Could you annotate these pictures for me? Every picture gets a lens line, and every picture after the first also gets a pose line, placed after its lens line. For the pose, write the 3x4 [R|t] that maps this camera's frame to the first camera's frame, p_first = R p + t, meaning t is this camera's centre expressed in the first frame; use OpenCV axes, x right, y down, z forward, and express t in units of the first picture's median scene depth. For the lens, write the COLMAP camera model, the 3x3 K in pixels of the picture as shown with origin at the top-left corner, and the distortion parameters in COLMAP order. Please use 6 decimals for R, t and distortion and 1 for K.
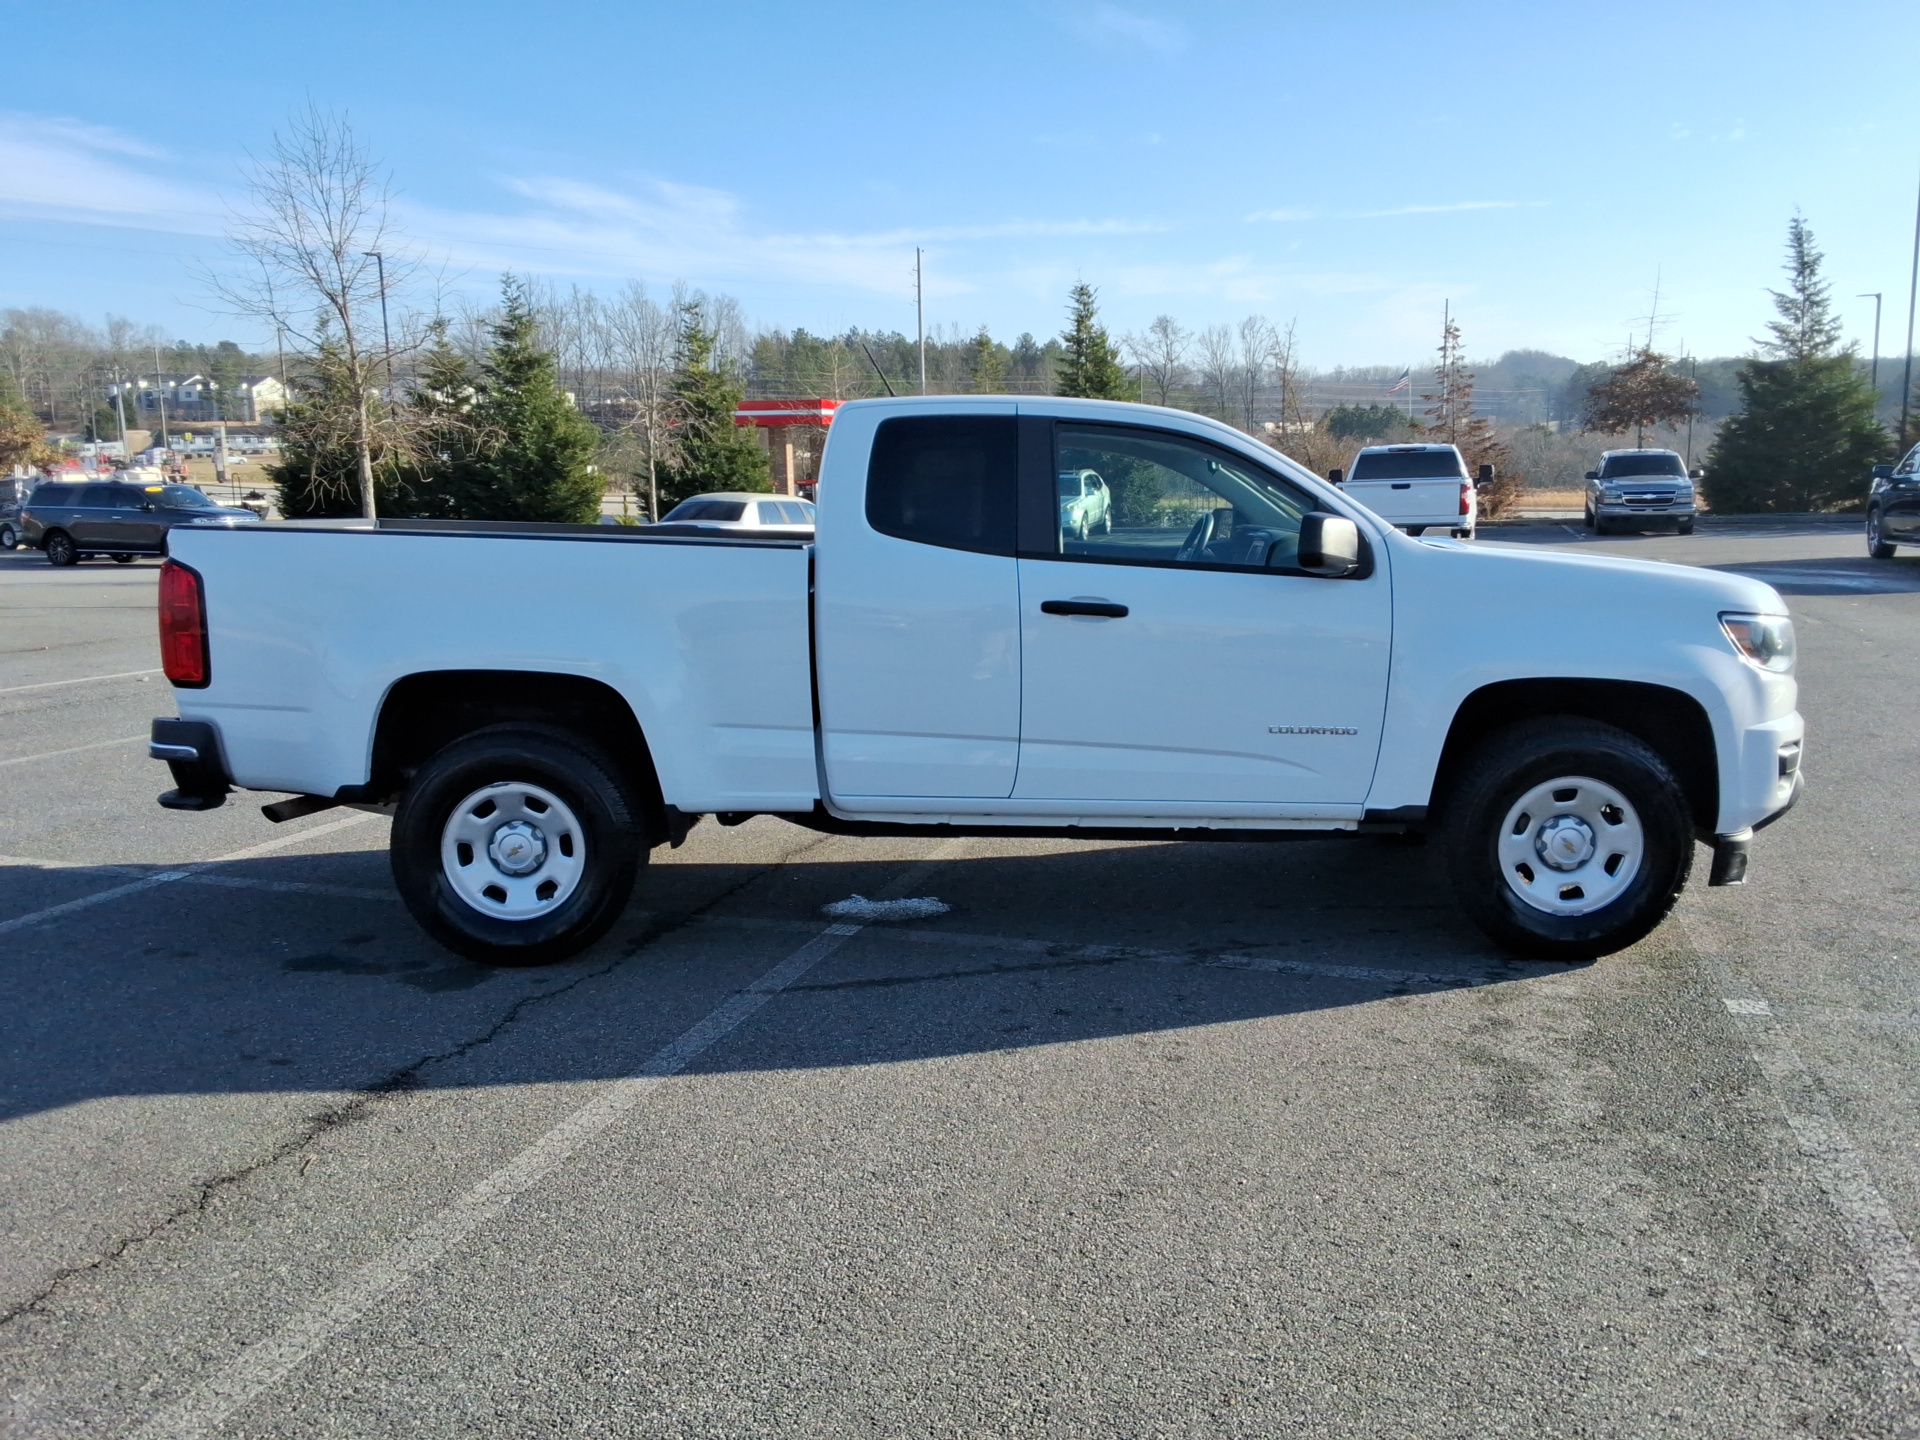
lens RADIAL K [[1529.2, 0, 979.3], [0, 1529.2, 729.9], [0, 0, 1]] dist [0.092605, -0.134746]
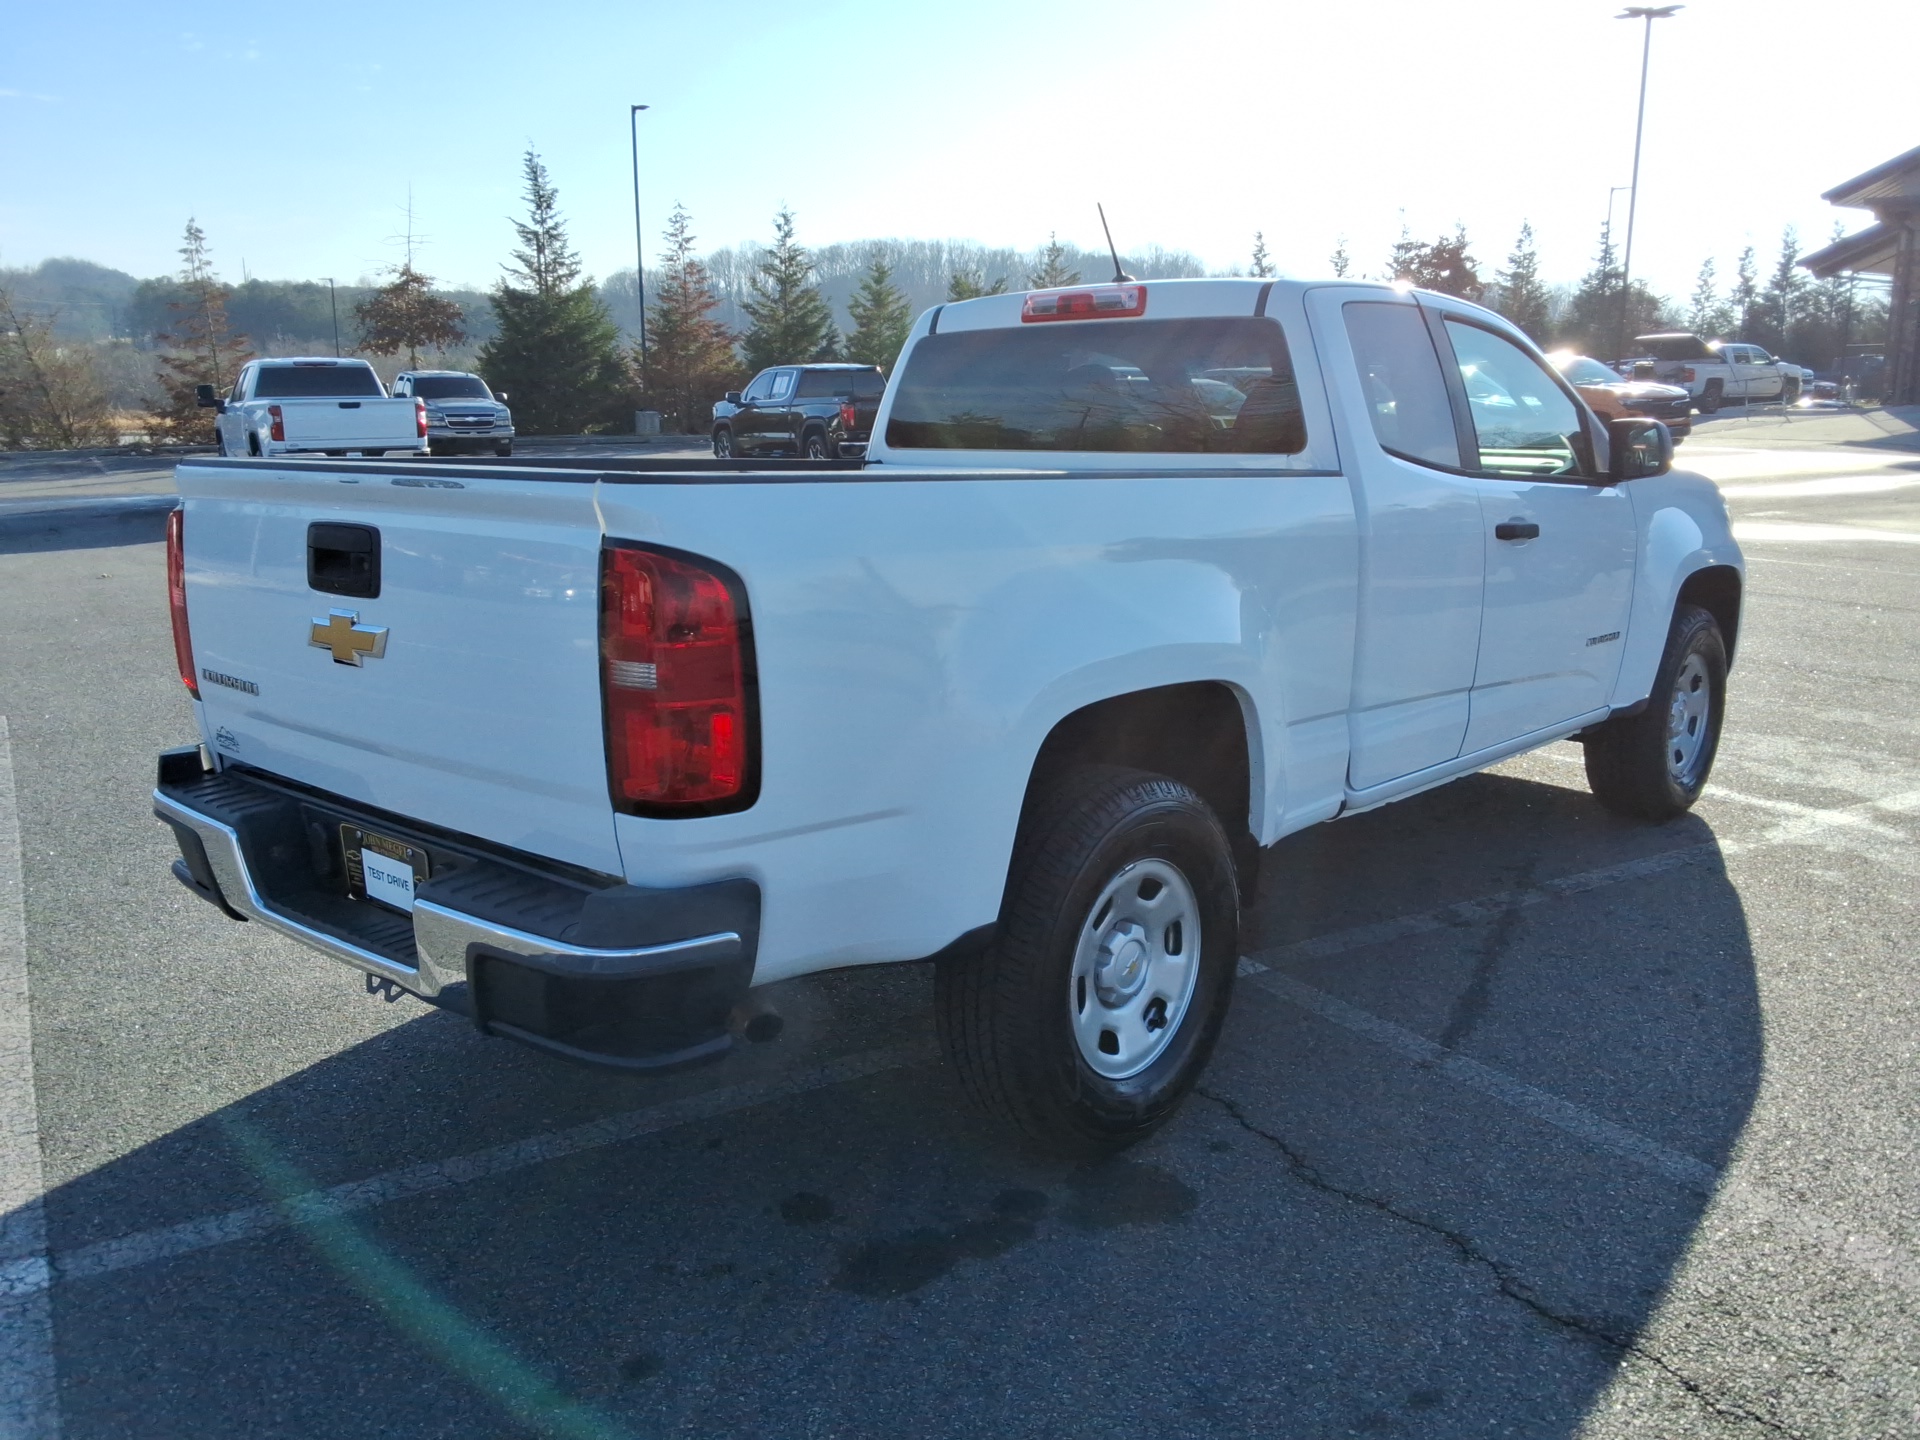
lens RADIAL K [[1529.2, 0, 971.8], [0, 1529.2, 718.1], [0, 0, 1]] dist [0.092605, -0.134746]
pose [[0.664008, -0.147412, 0.733051, -0.101621], [0.117768, 0.988756, 0.092157, -0.011436], [-0.738393, 0.025137, 0.673902, 0.079100]]
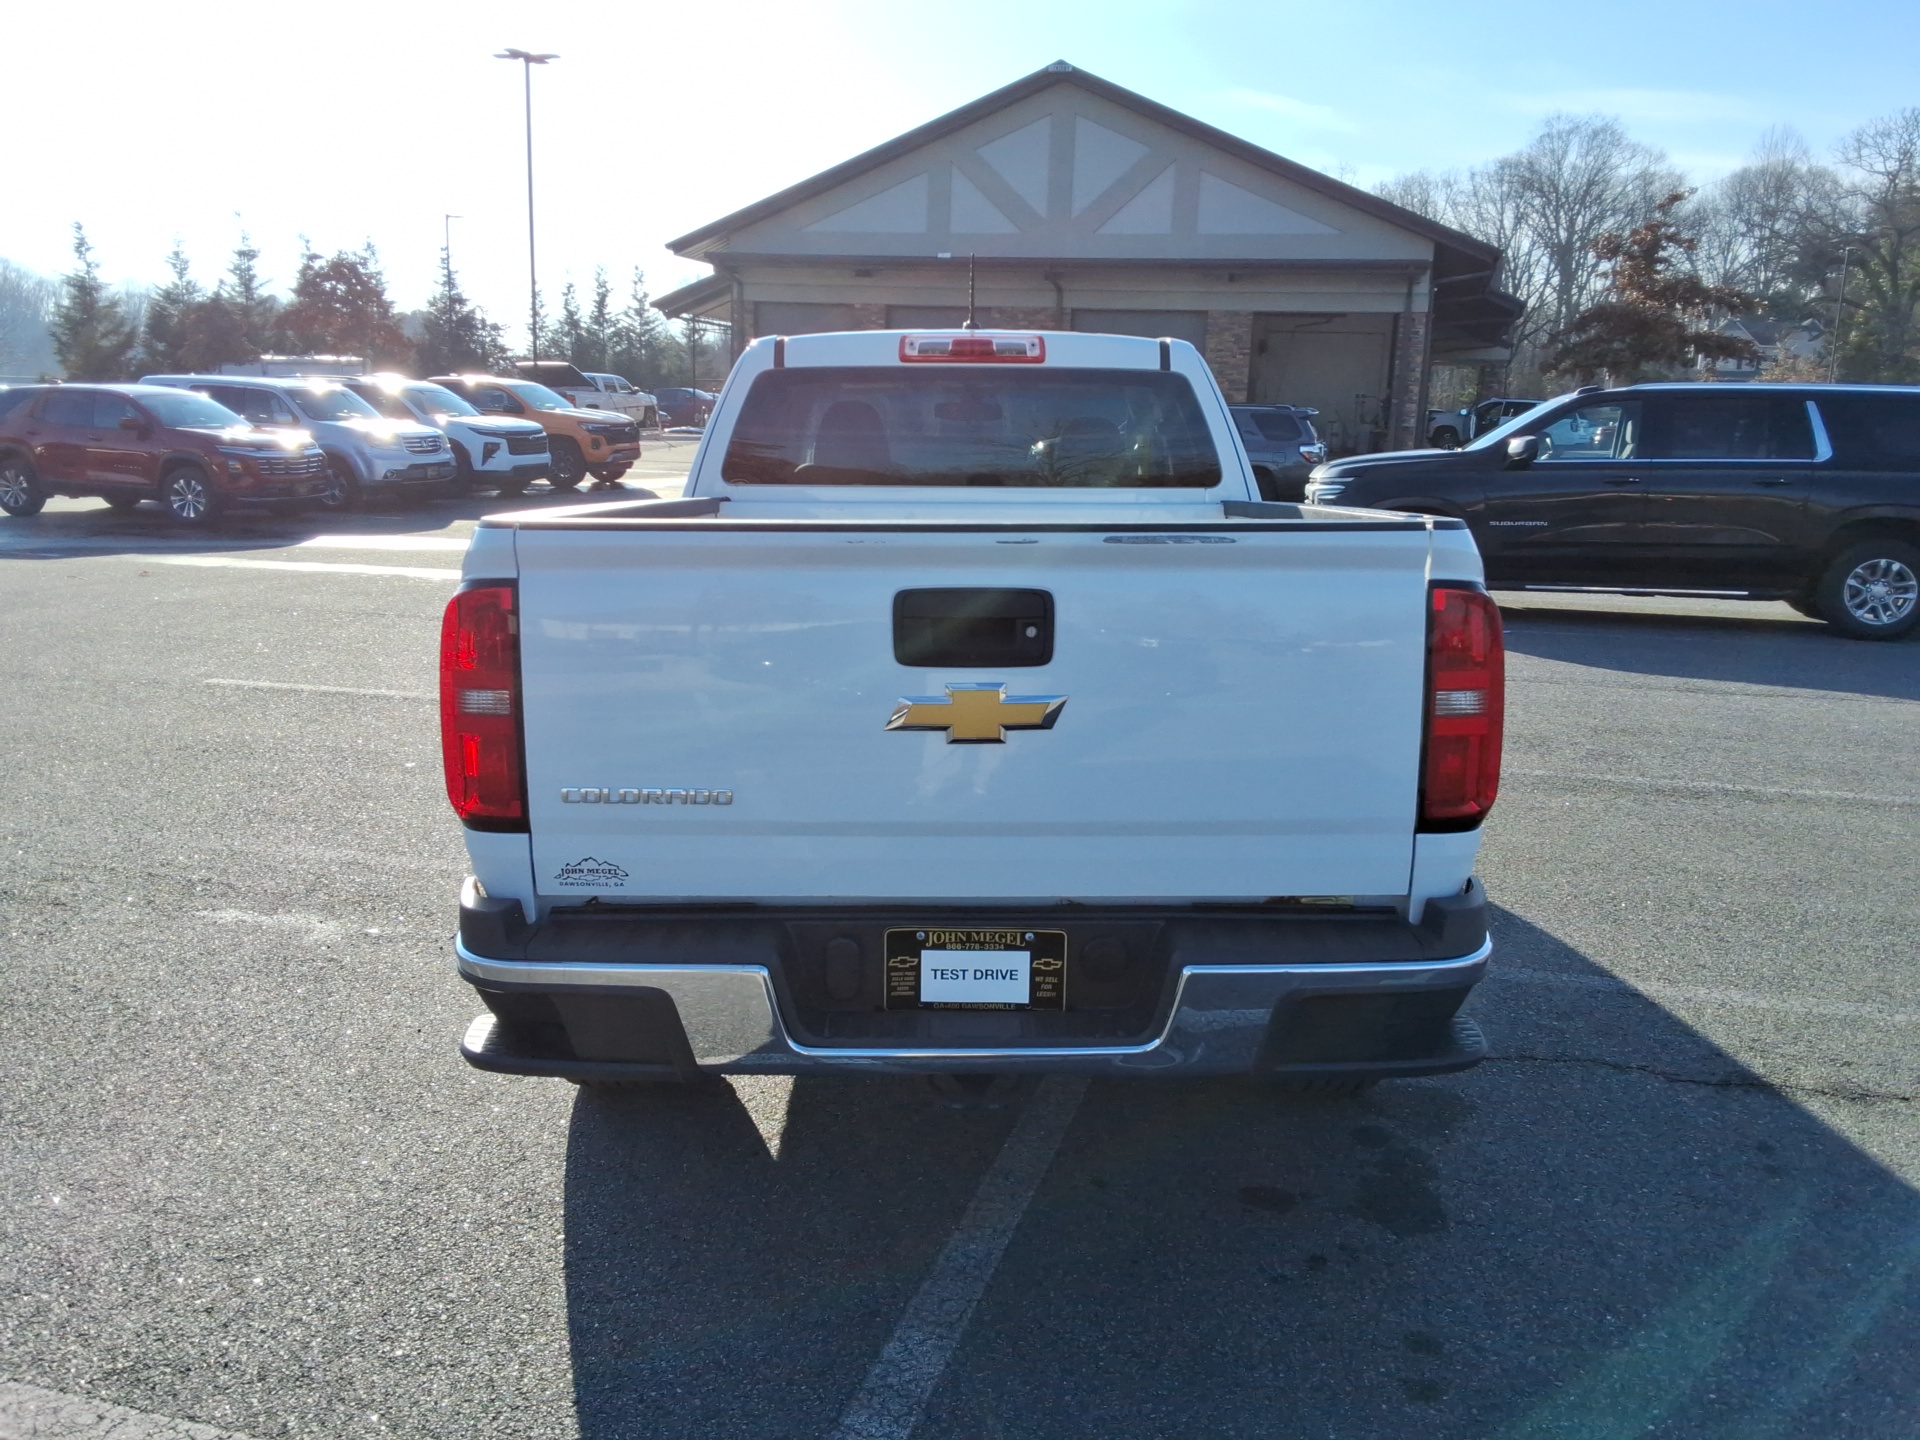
lens RADIAL K [[1529.2, 0, 978.4], [0, 1529.2, 723.8], [0, 0, 1]] dist [0.092605, -0.134746]
pose [[-0.010309, -0.184809, 0.982720, -0.130576], [0.144836, 0.972133, 0.184337, -0.023221], [-0.989402, 0.144233, 0.016745, 0.147325]]
